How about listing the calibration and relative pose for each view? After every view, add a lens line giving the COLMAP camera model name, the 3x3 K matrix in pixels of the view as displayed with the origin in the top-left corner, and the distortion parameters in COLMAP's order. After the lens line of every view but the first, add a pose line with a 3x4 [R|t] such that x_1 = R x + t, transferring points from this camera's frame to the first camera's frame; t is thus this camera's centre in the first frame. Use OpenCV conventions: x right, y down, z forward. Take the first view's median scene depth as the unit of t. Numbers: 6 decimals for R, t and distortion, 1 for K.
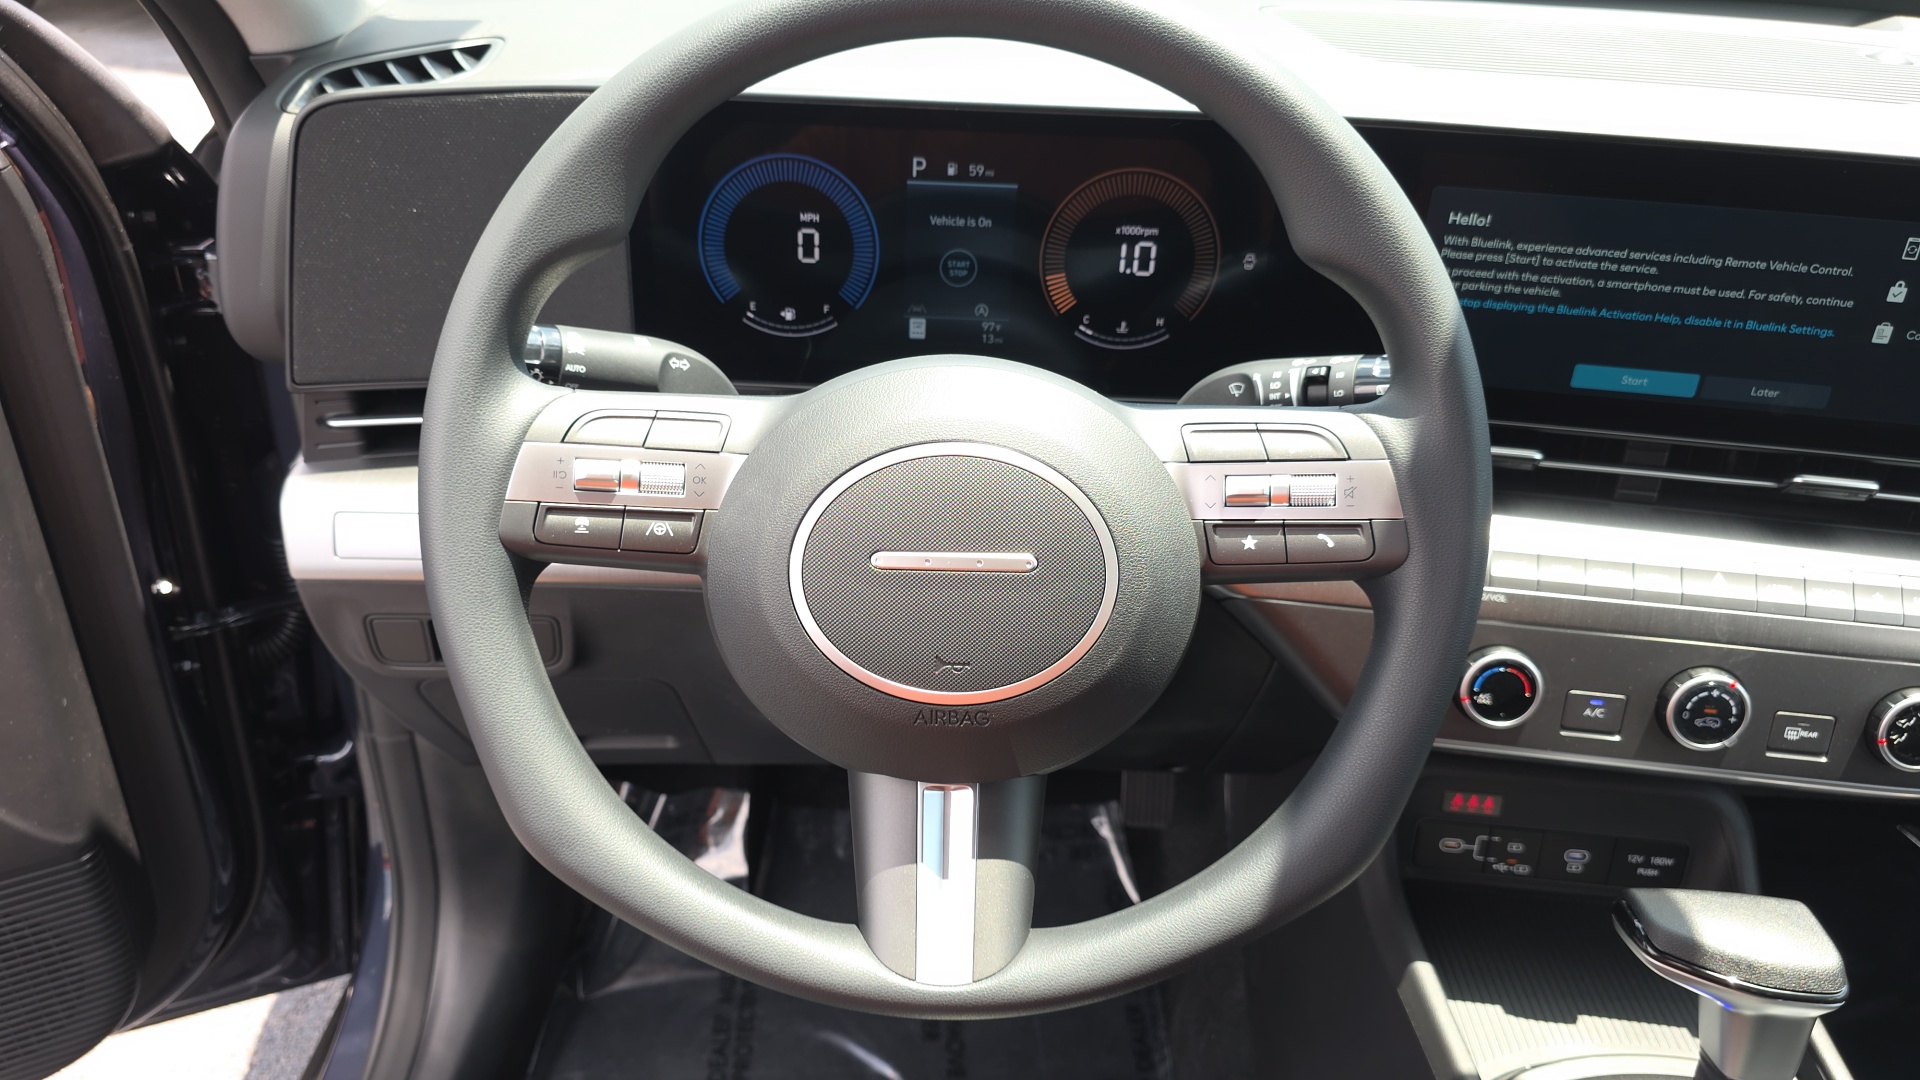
lens RADIAL K [[1313.3, 0, 944.7], [0, 1313.3, 569.8], [0, 0, 1]] dist [0.054378, -0.080827]
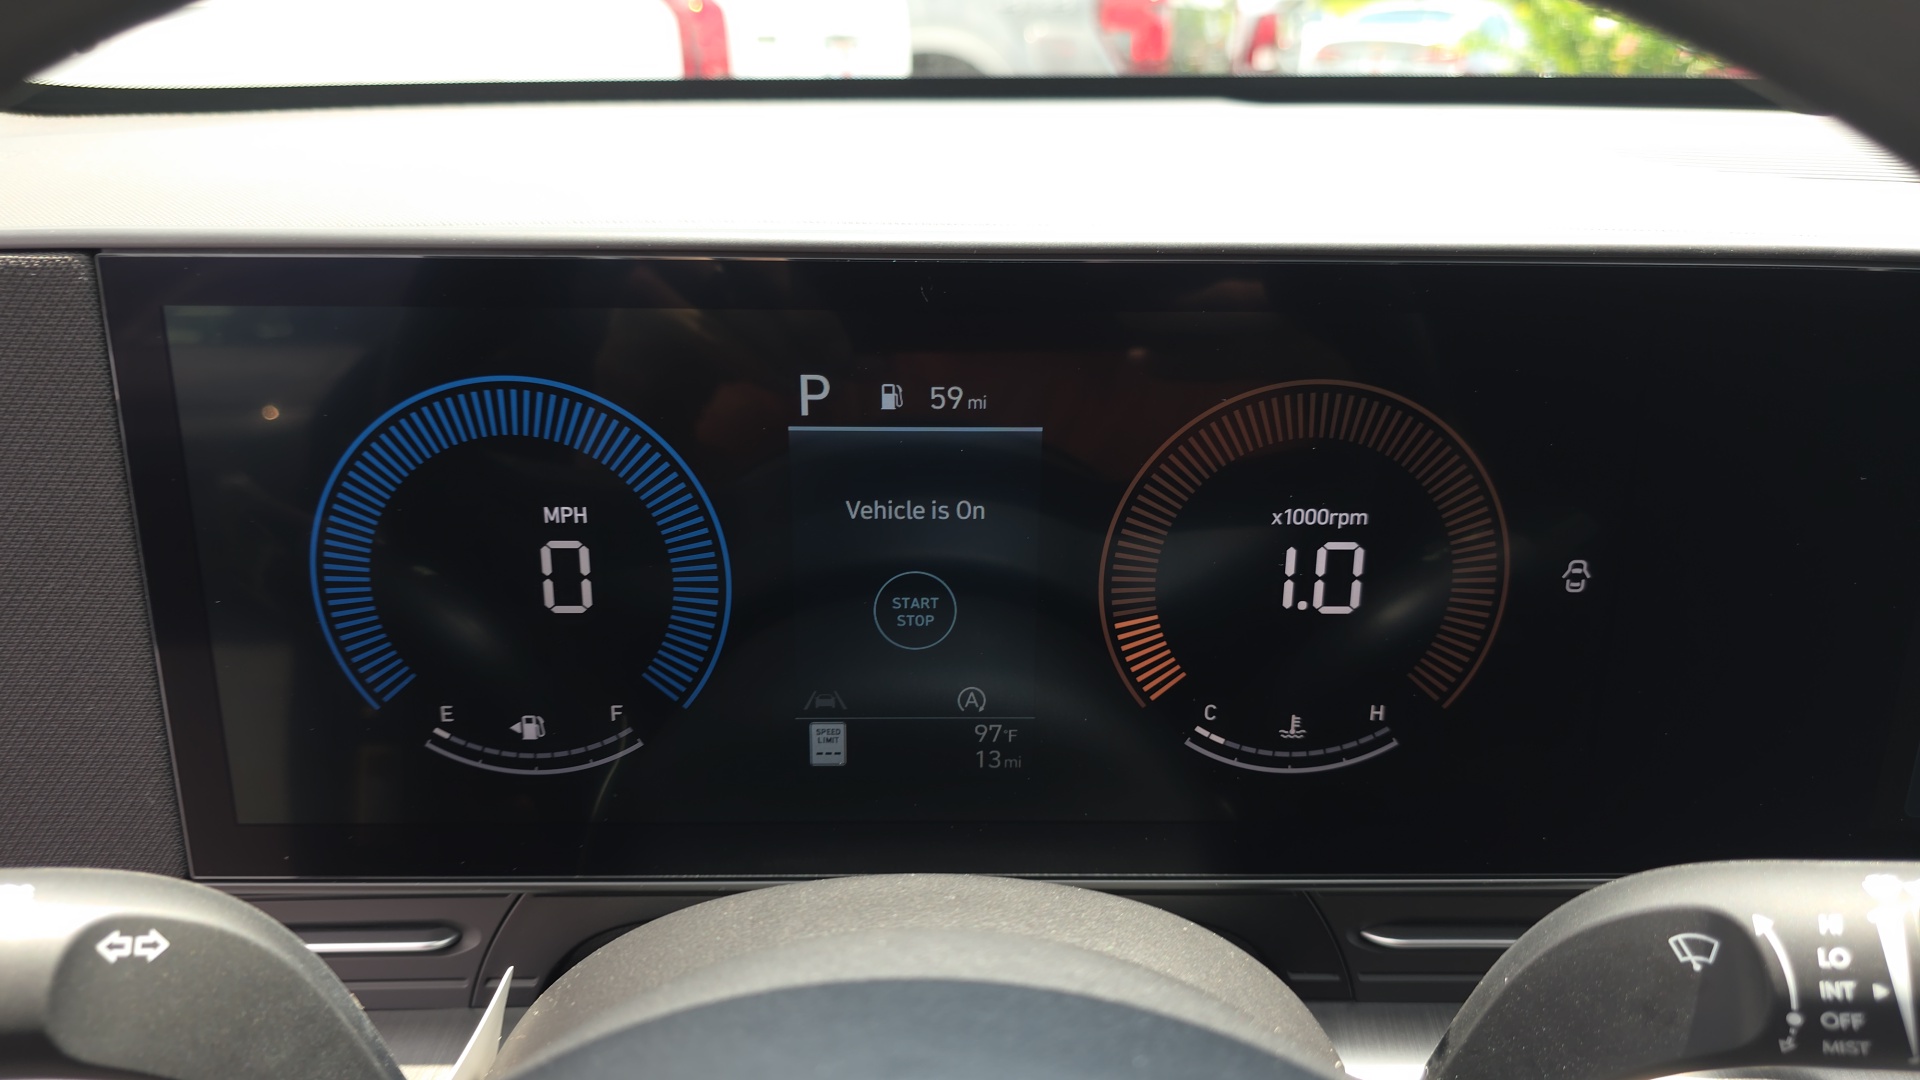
lens RADIAL K [[1381.3, 0, 960.0], [0, 1381.3, 540.0], [0, 0, 1]] dist [0.009140, -0.003071]
pose [[0.998834, -0.037554, 0.030351, 0.012464], [0.042828, 0.979321, -0.197728, -0.162819], [-0.022297, 0.198798, 0.979787, 0.550561]]
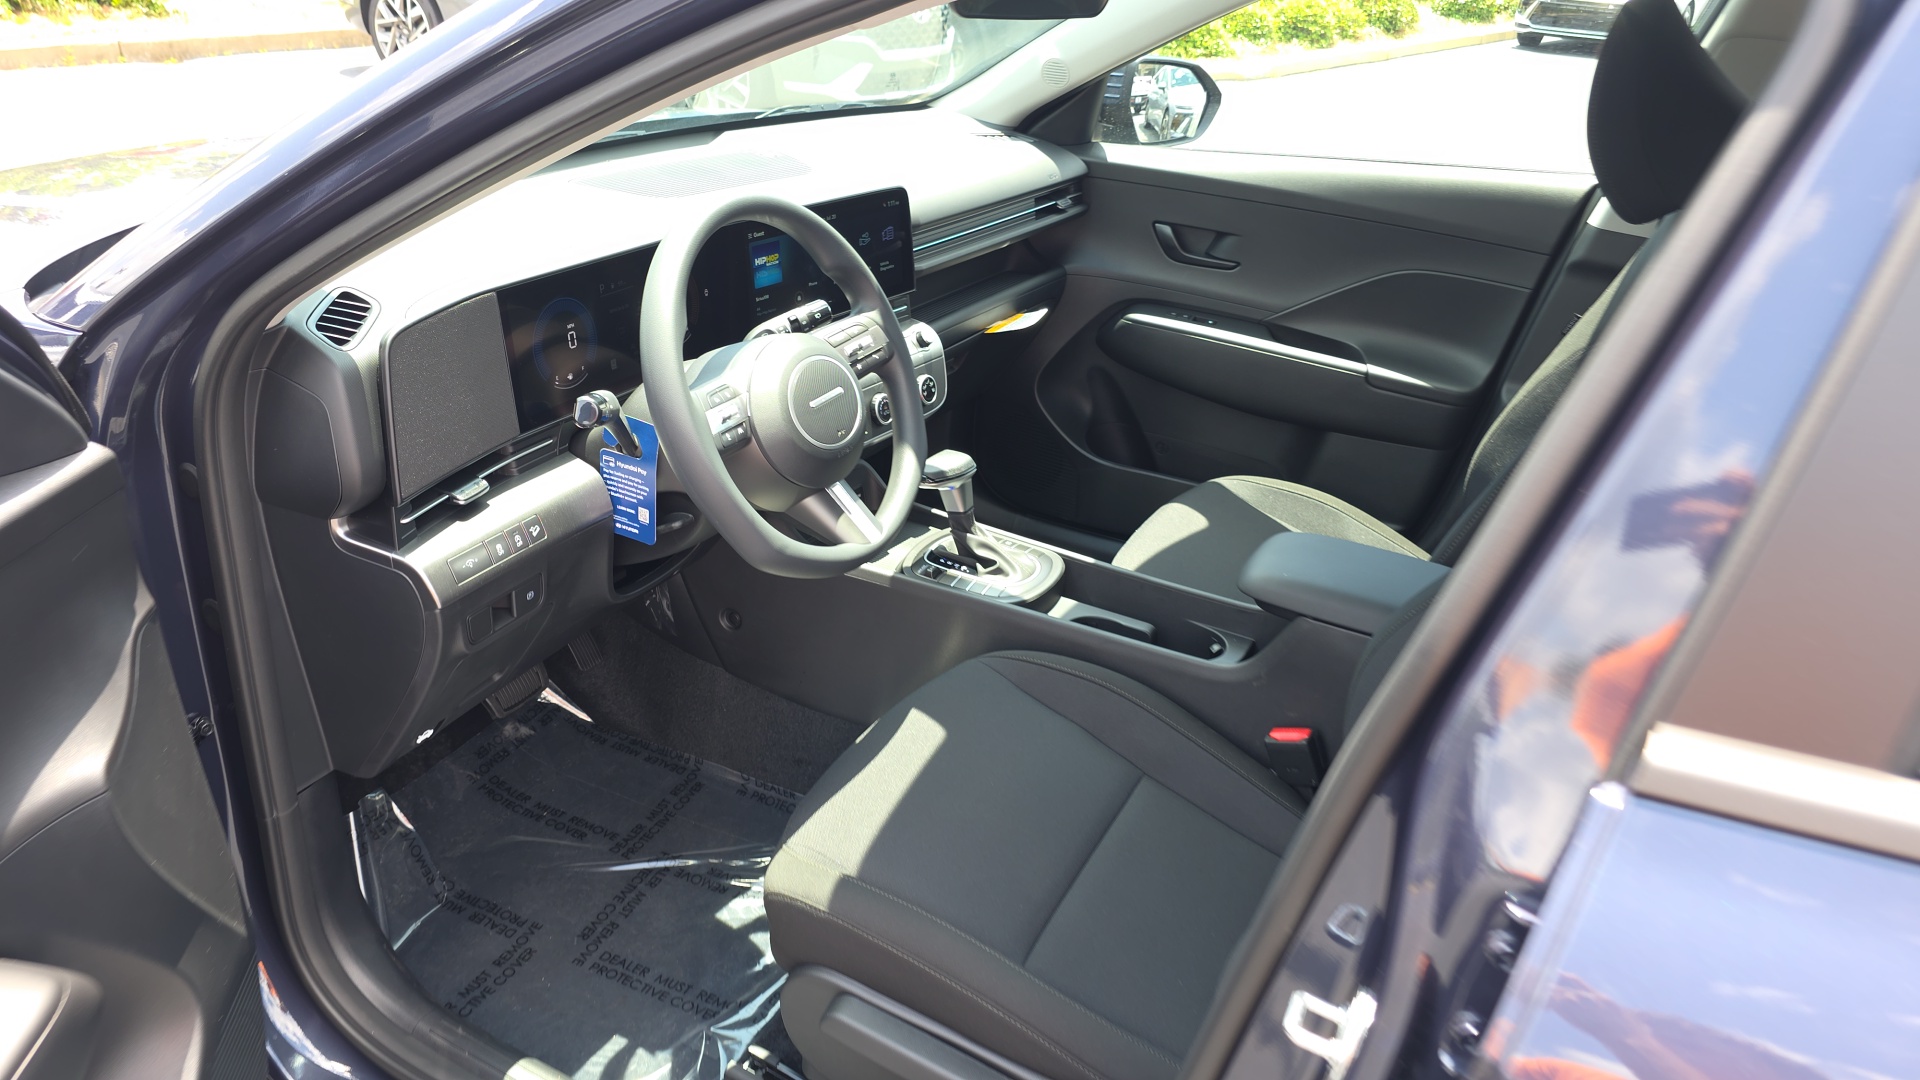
lens RADIAL K [[1273.8, 0, 895.0], [0, 1273.8, 546.3], [0, 0, 1]] dist [0.047010, -0.000712]
pose [[0.472614, -0.404567, 0.782918, -1.524090], [0.436905, 0.879098, 0.190527, -0.126560], [-0.765343, 0.252015, 0.592232, -0.447599]]
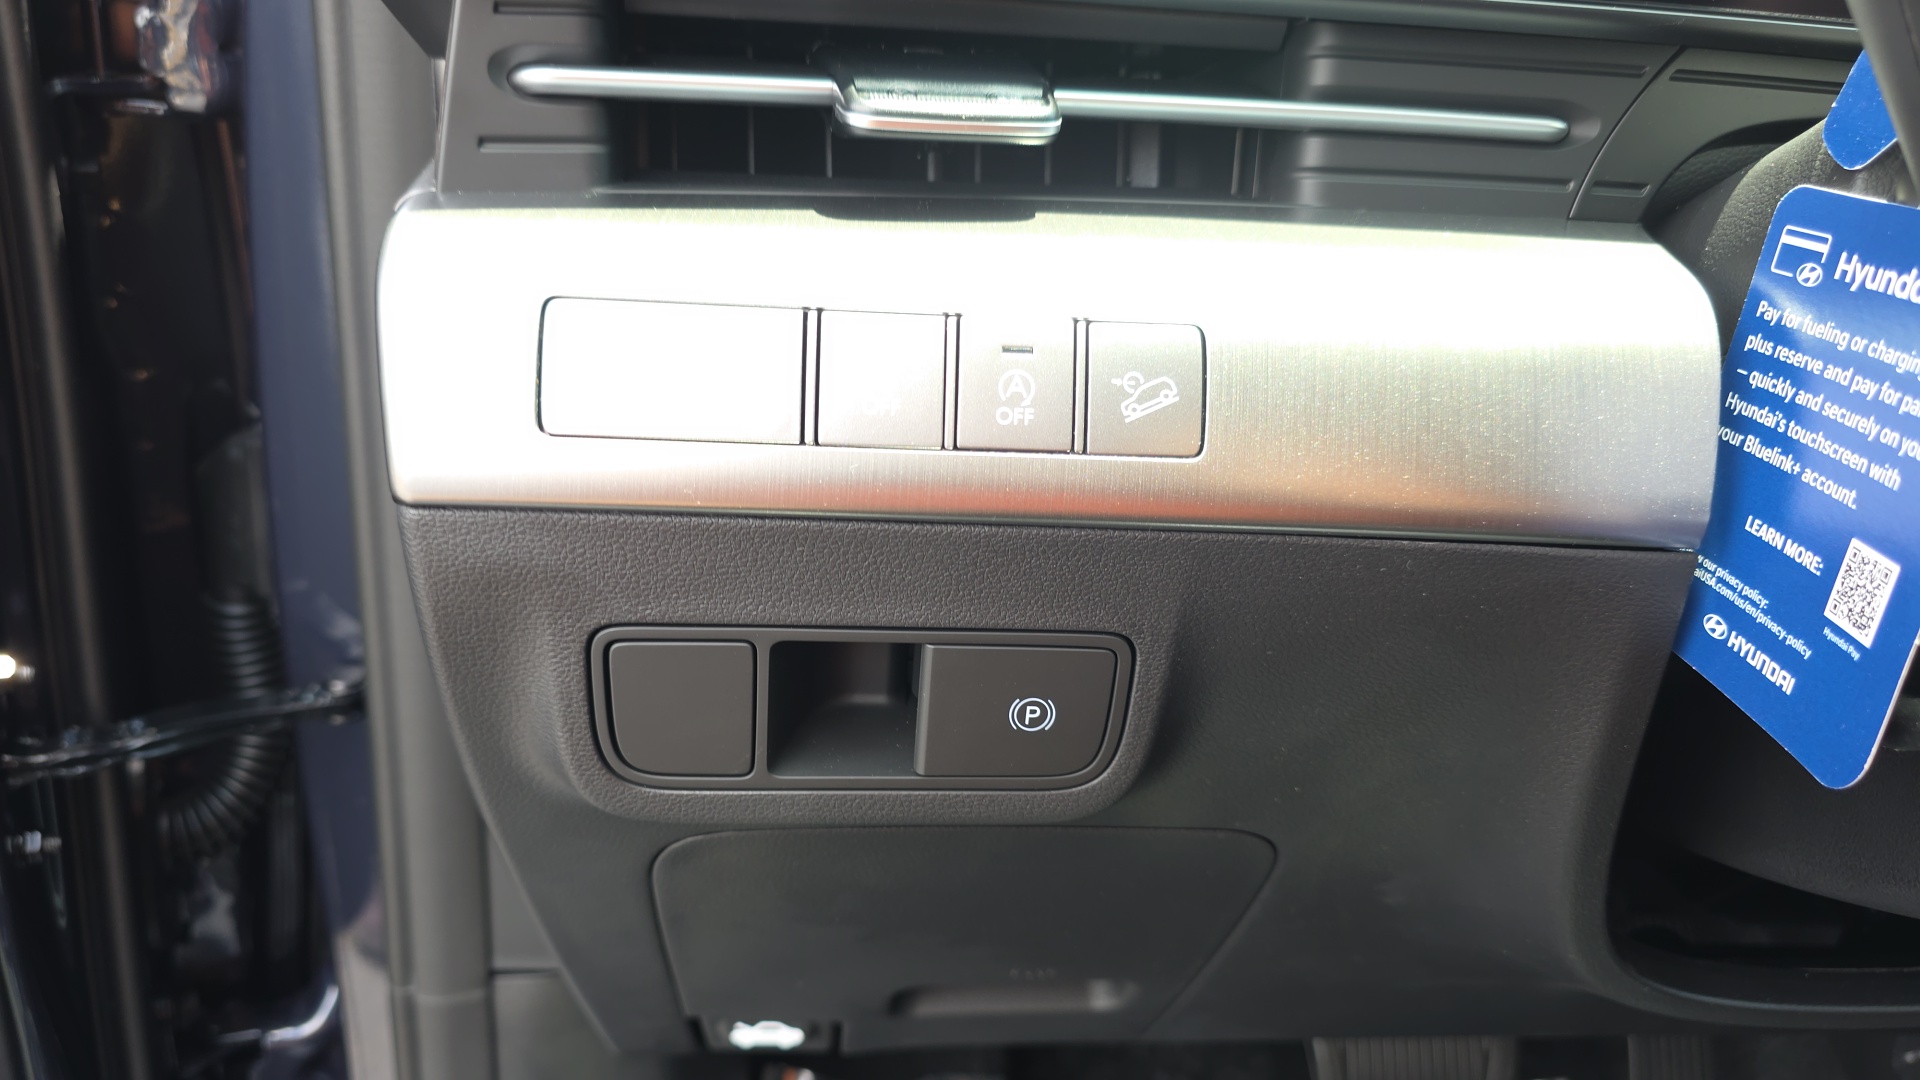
lens RADIAL K [[1343.8, 0, 936.7], [0, 1343.8, 553.4], [0, 0, 1]] dist [0.020709, -0.056424]
pose [[0.997985, -0.000420, 0.063452, -0.394586], [0.011568, 0.984425, -0.175422, 0.081647], [-0.062390, 0.175802, 0.982446, 0.693067]]
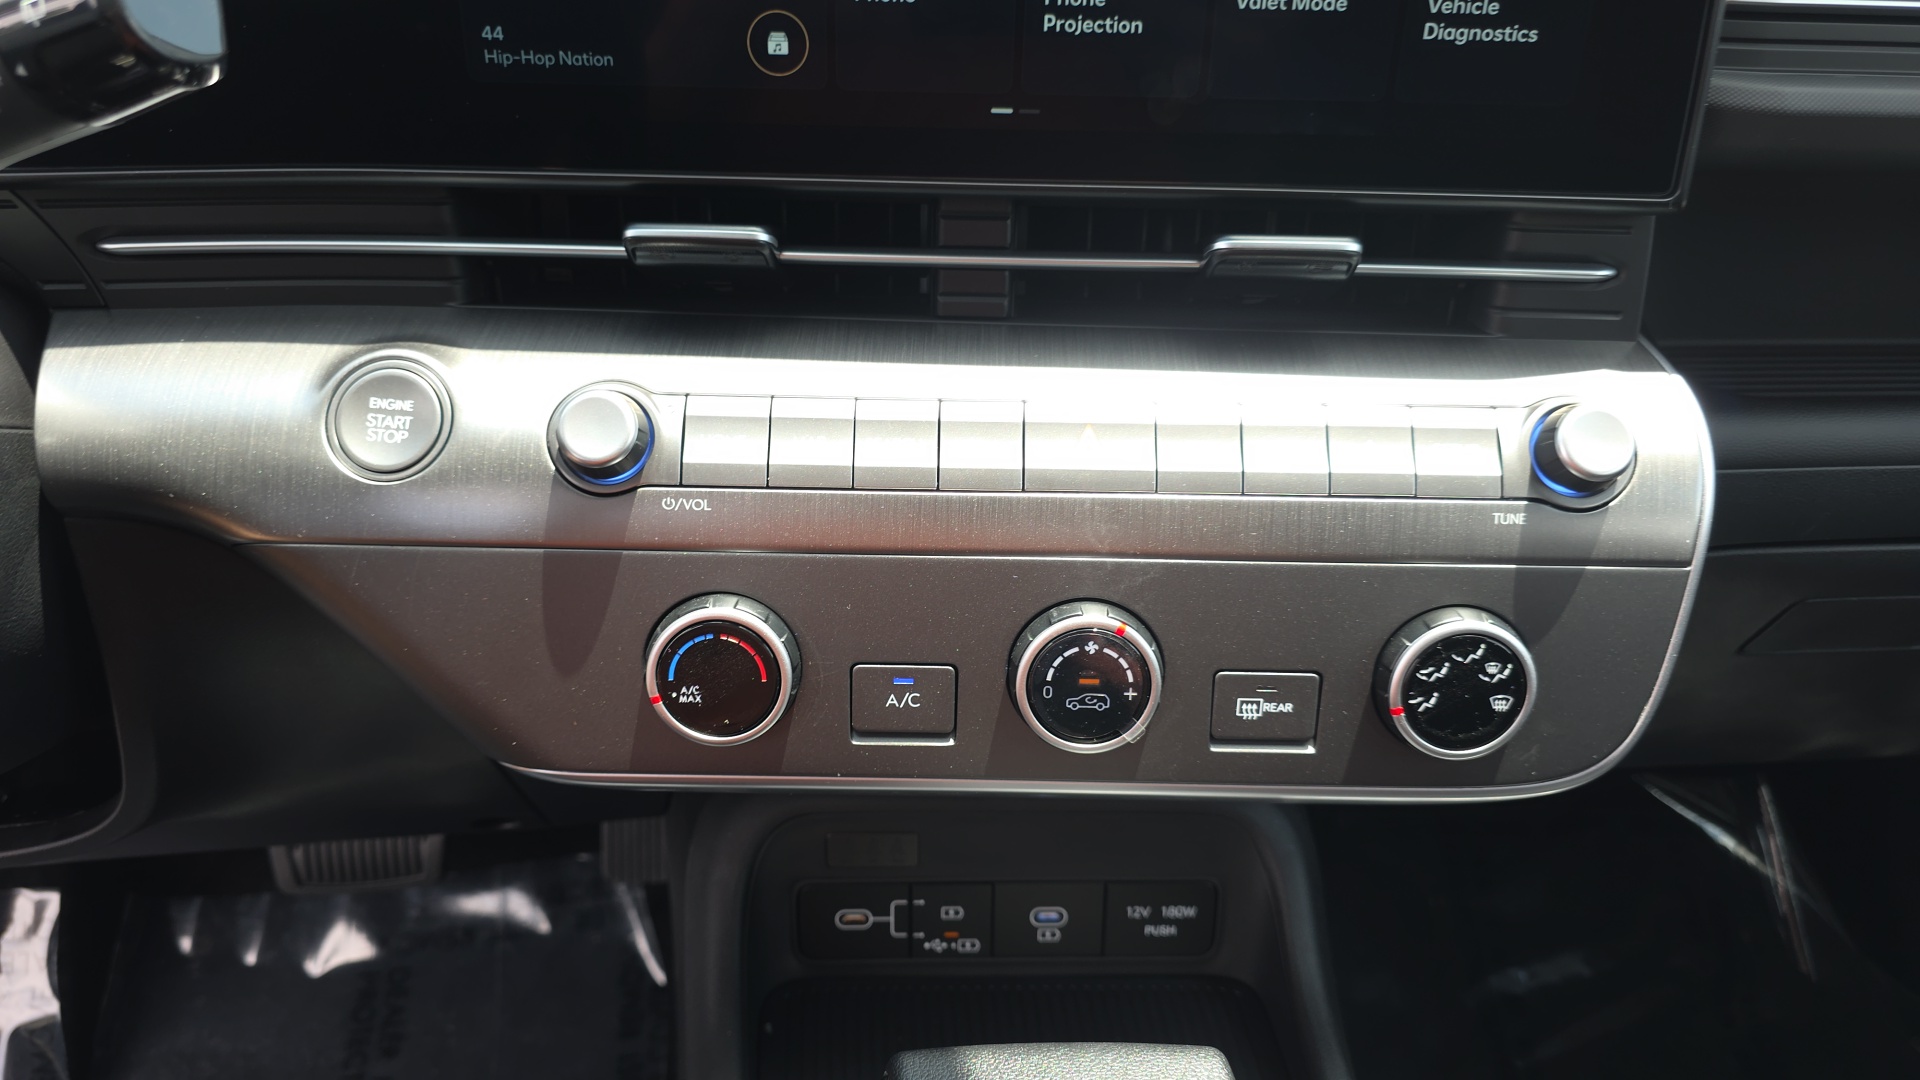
lens RADIAL K [[1343.8, 0, 936.7], [0, 1343.8, 553.4], [0, 0, 1]] dist [0.020709, -0.056424]
pose [[0.992585, -0.079143, 0.092255, 0.475604], [0.079082, 0.996859, 0.004316, 0.047882], [-0.092307, 0.003011, 0.995726, 0.465931]]
